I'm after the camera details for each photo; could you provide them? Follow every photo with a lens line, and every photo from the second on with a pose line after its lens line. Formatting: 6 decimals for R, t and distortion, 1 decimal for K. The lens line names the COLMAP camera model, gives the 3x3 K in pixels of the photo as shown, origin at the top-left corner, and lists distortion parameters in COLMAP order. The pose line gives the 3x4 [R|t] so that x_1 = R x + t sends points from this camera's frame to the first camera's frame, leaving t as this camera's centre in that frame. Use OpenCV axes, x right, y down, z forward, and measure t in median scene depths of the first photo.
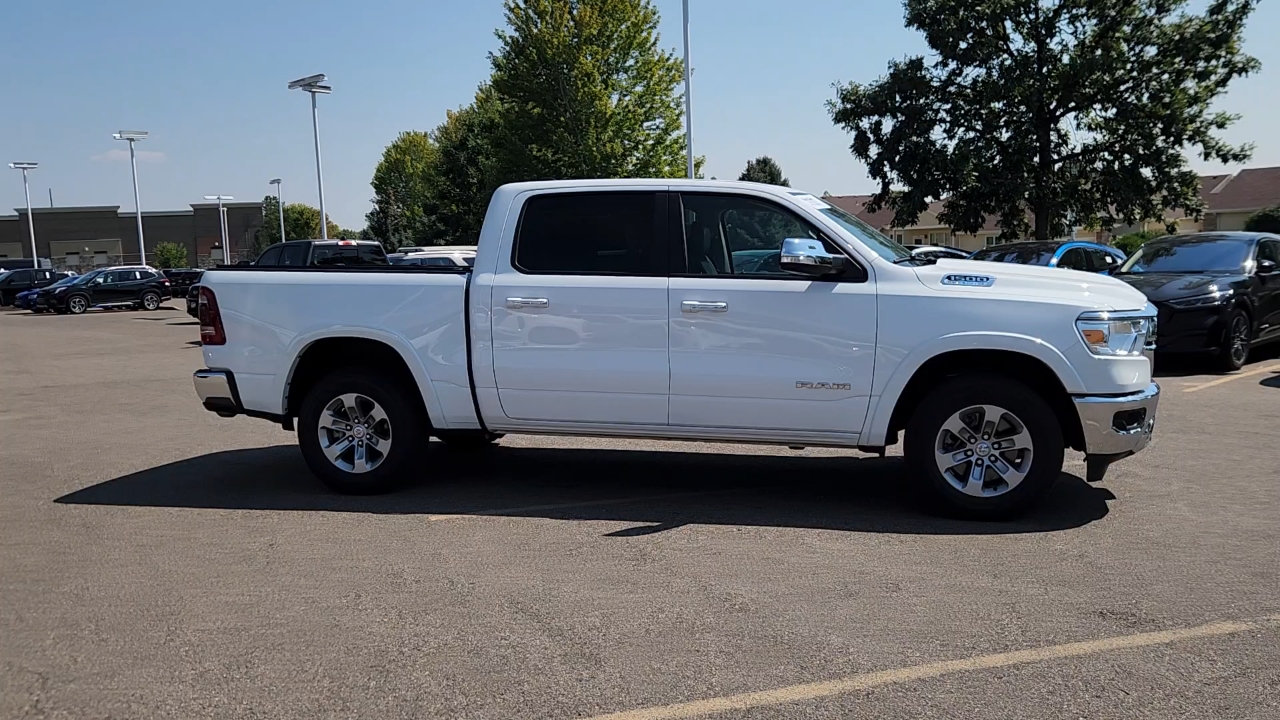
lens RADIAL K [[1070.2, 0, 633.7], [0, 1070.2, 362.0], [0, 0, 1]] dist [0.029201, -0.011171]
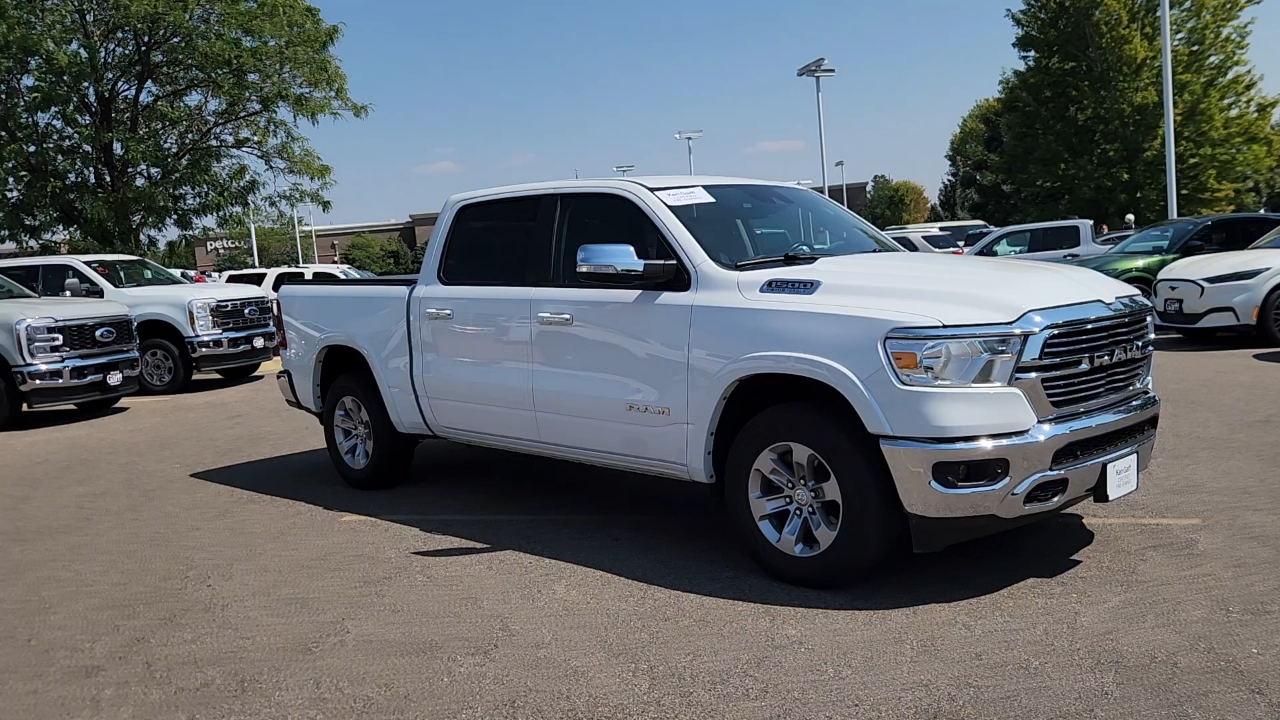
lens RADIAL K [[1070.2, 0, 633.7], [0, 1070.2, 362.0], [0, 0, 1]] dist [0.029201, -0.011171]
pose [[0.852623, 0.017683, -0.522228, 0.622664], [-0.005223, 0.999666, 0.025323, -0.038715], [0.522501, -0.018863, 0.852430, 0.246049]]
